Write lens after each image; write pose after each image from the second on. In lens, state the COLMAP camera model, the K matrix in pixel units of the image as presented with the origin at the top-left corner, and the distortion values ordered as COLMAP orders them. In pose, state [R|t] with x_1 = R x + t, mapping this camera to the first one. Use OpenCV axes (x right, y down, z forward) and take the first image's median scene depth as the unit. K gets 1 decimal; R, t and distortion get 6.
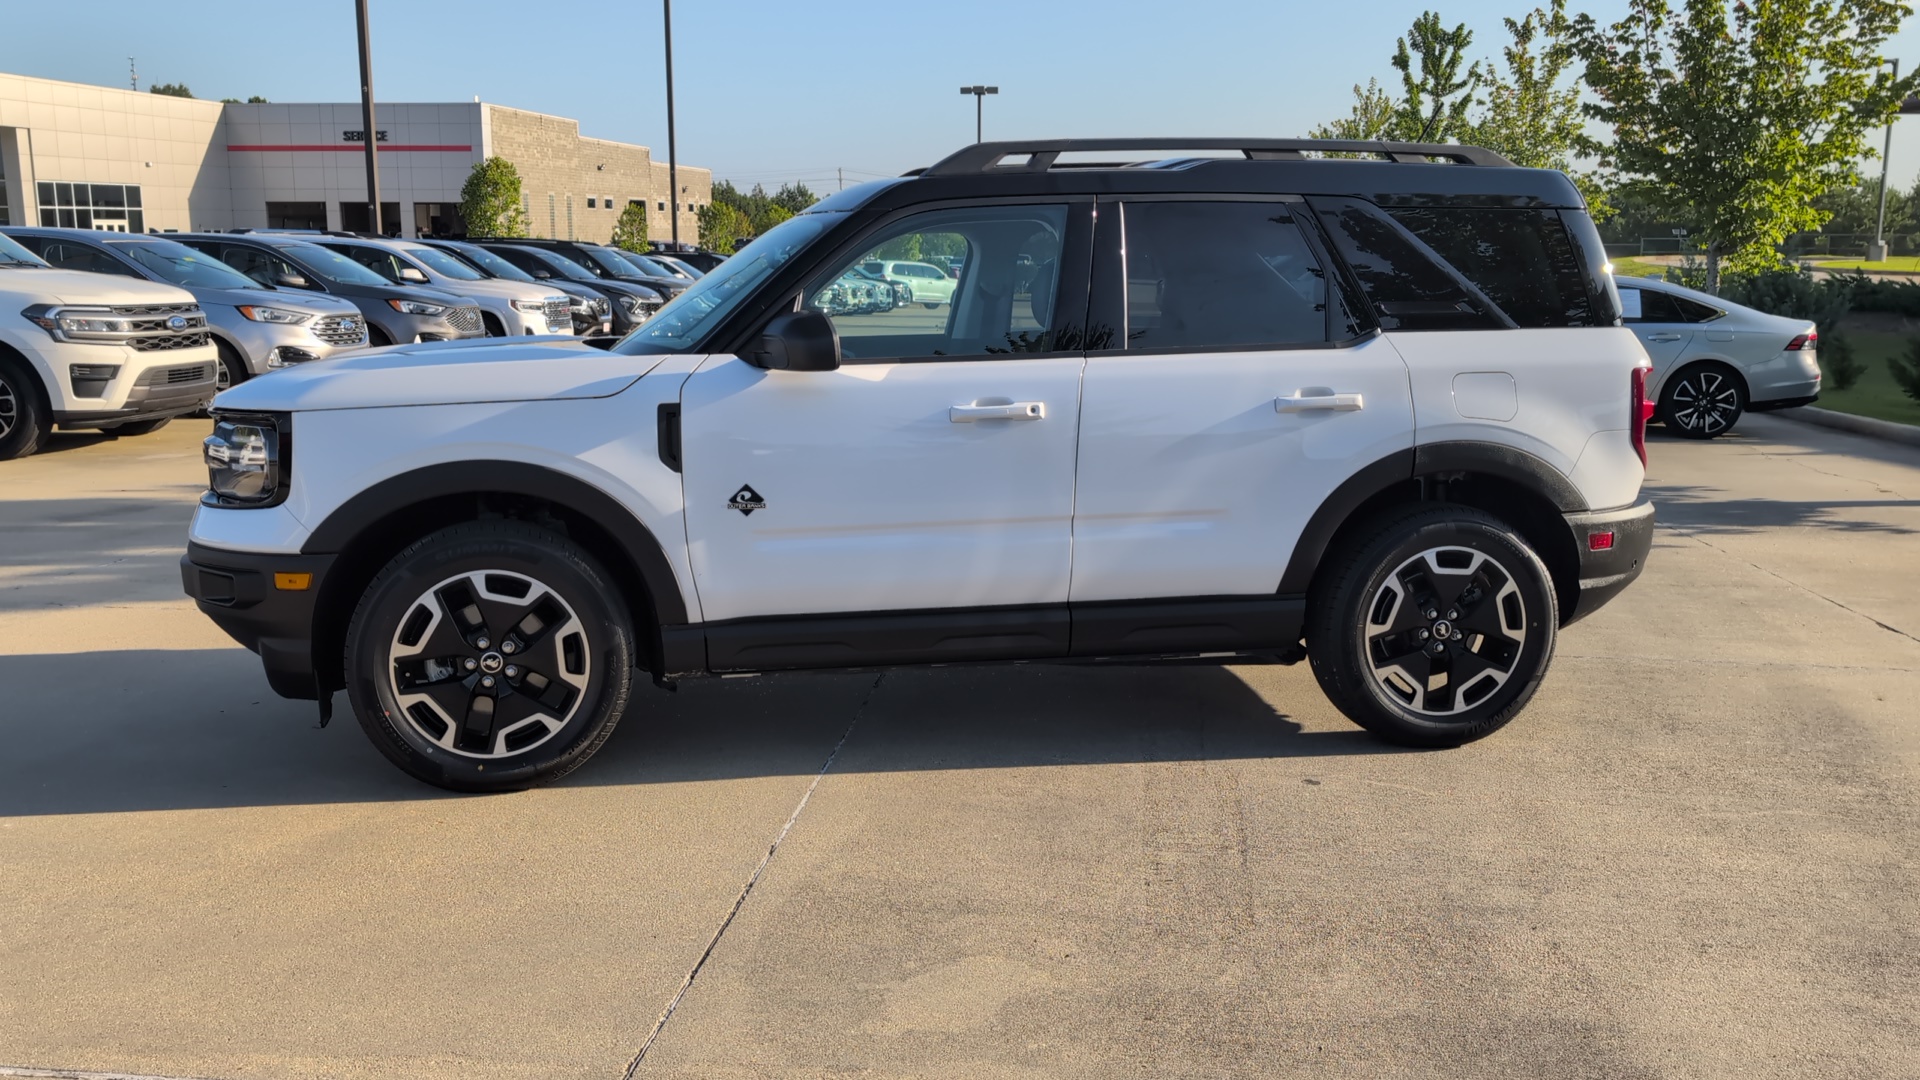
lens RADIAL K [[1624.7, 0, 962.4], [0, 1624.7, 546.2], [0, 0, 1]] dist [0.010374, -0.002101]
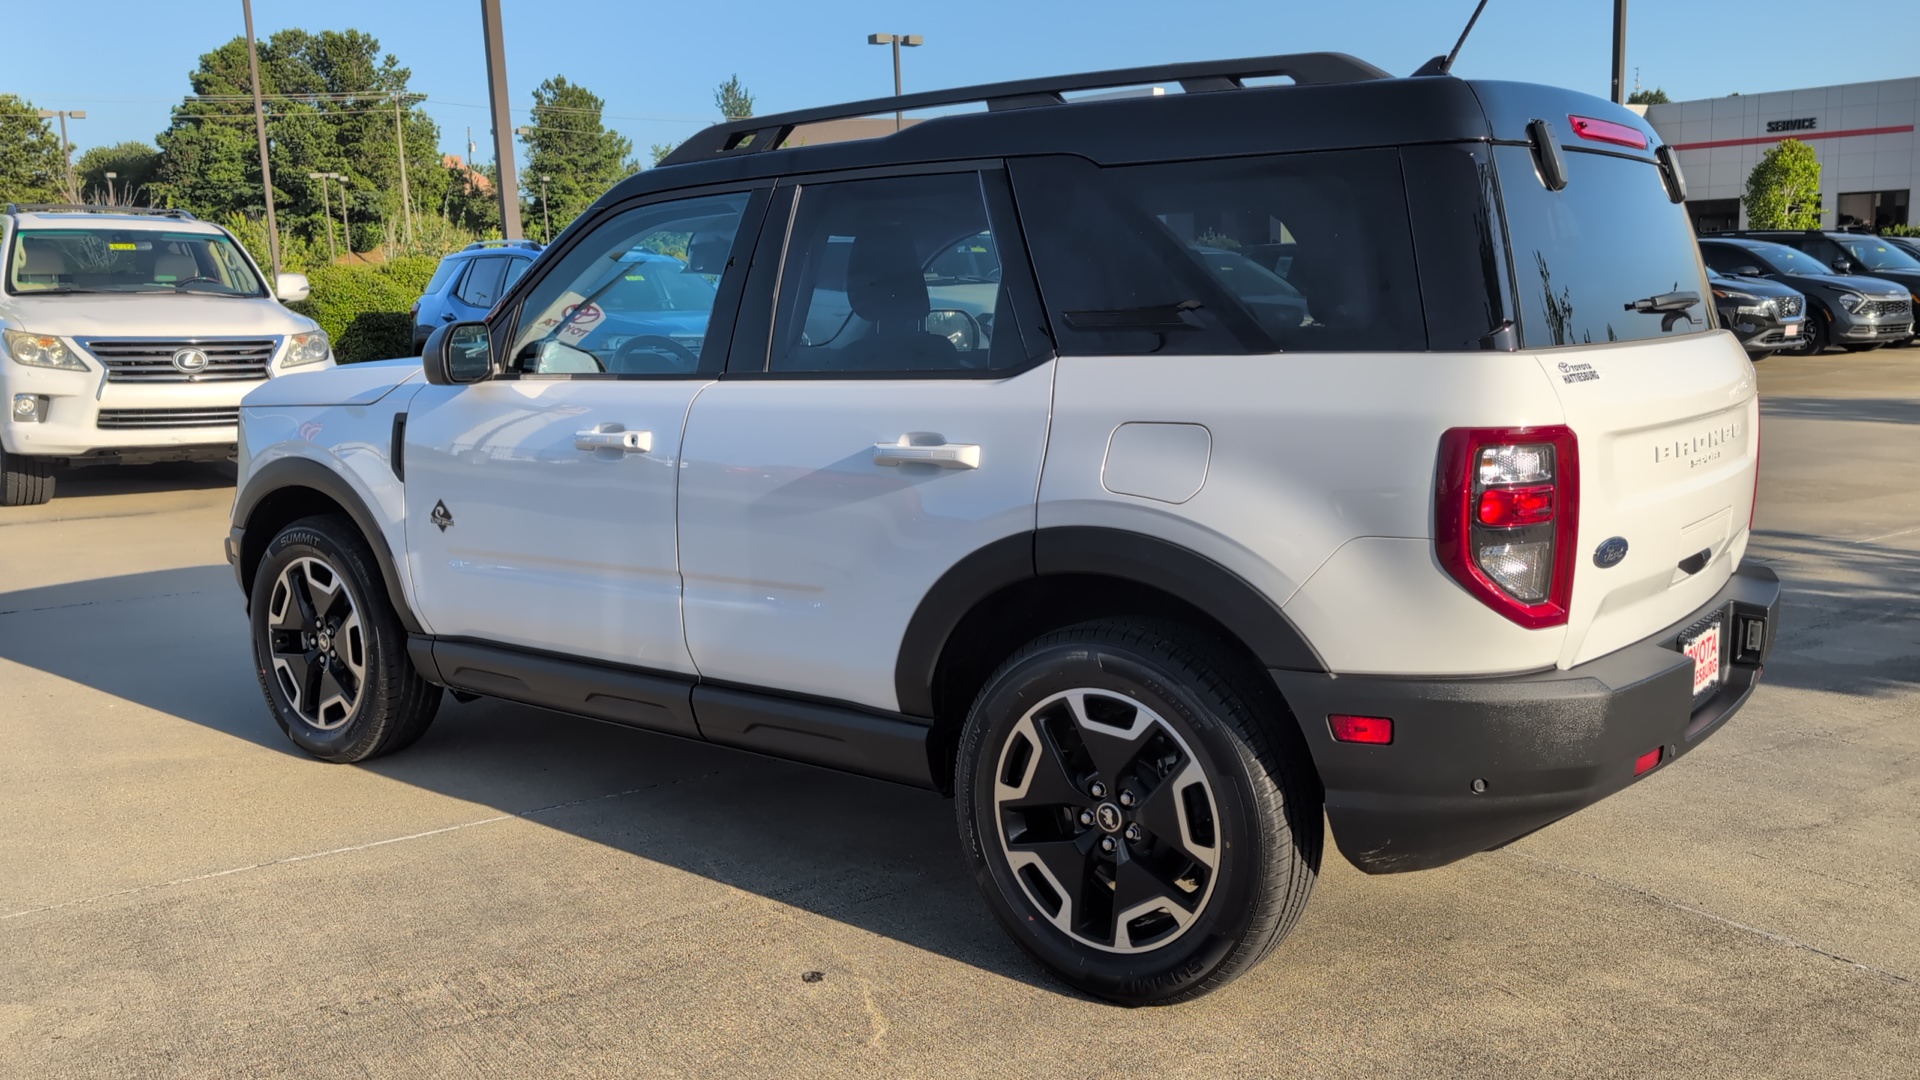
lens RADIAL K [[1624.7, 0, 966.5], [0, 1624.7, 531.9], [0, 0, 1]] dist [0.010374, -0.002101]
pose [[0.665221, 0.097646, -0.740234, 0.721713], [-0.103988, 0.993866, 0.037653, -0.079404], [0.739369, 0.051928, 0.671294, 0.518778]]
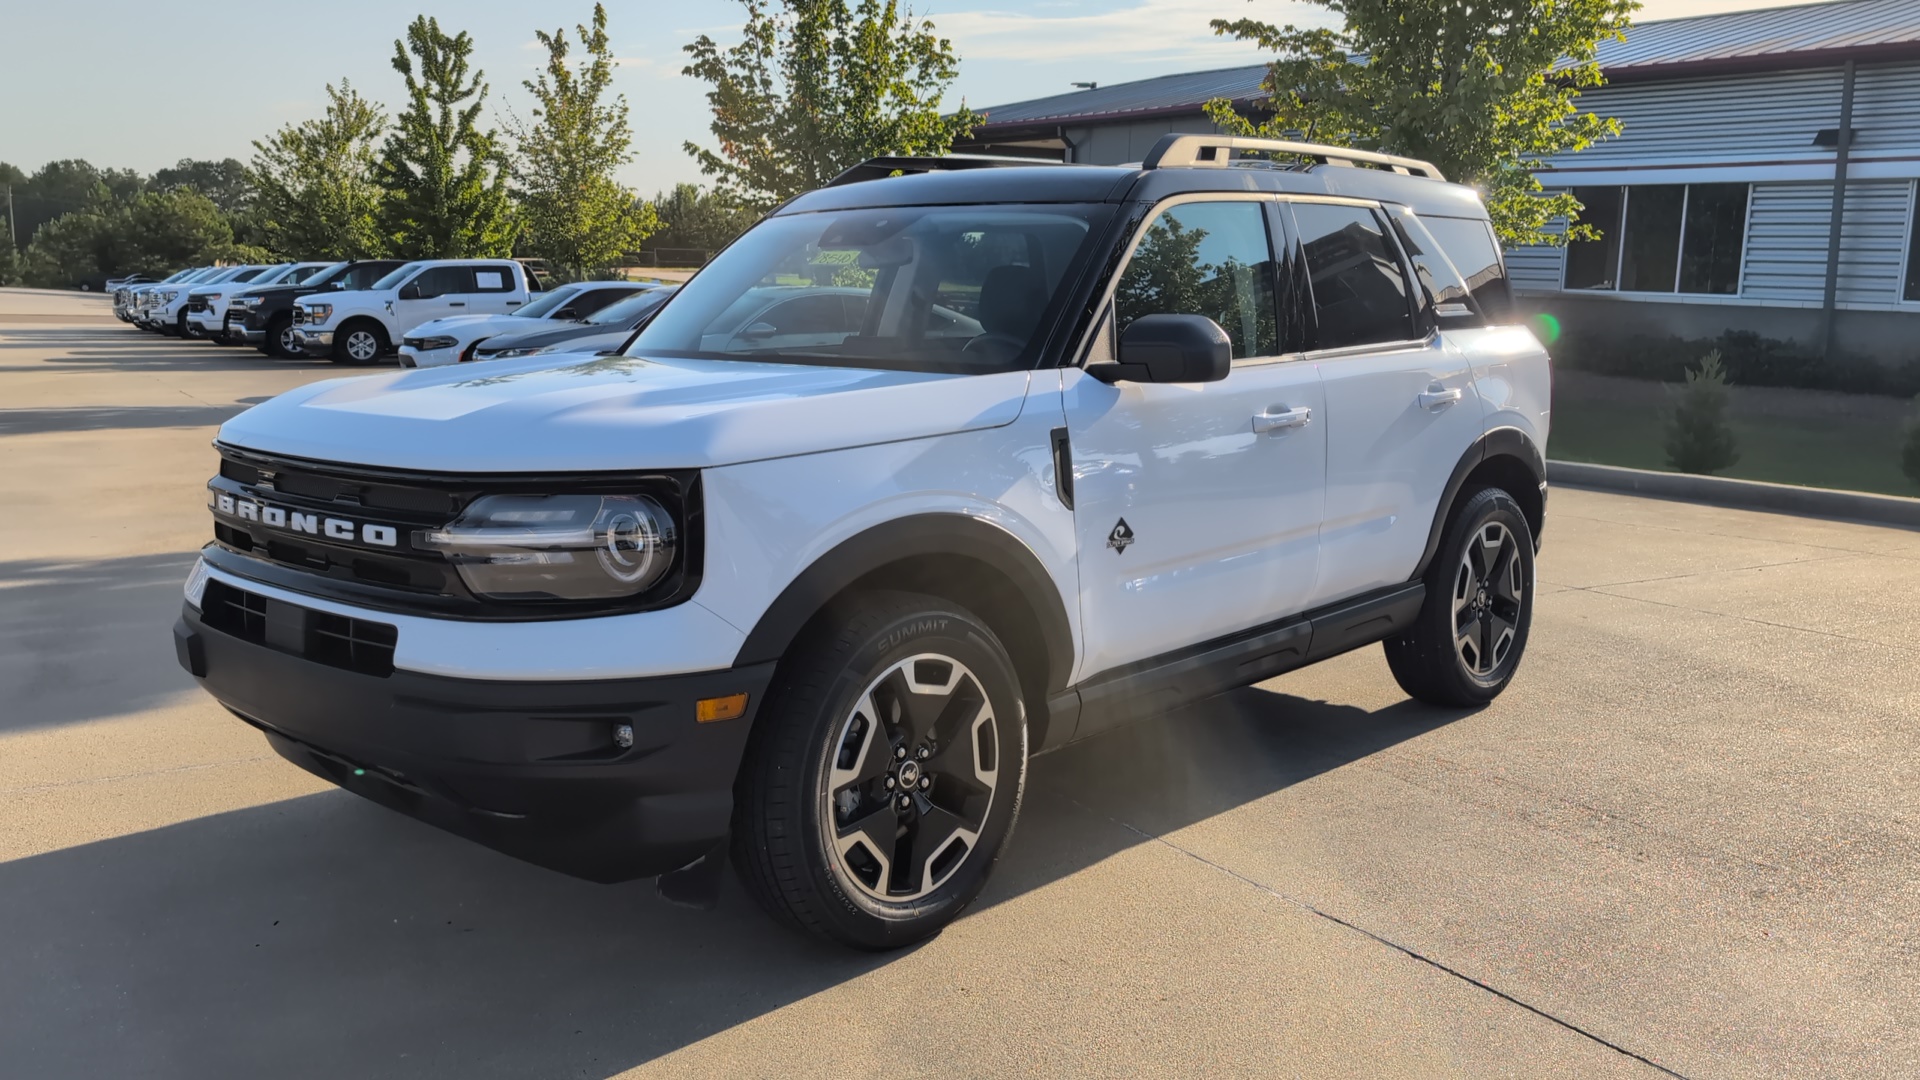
lens RADIAL K [[1624.7, 0, 950.0], [0, 1624.7, 547.8], [0, 0, 1]] dist [0.010374, -0.002101]
pose [[0.791460, -0.096813, 0.603505, -0.653994], [0.100101, 0.994576, 0.028271, -0.049992], [-0.602968, 0.038036, 0.796858, 0.328909]]
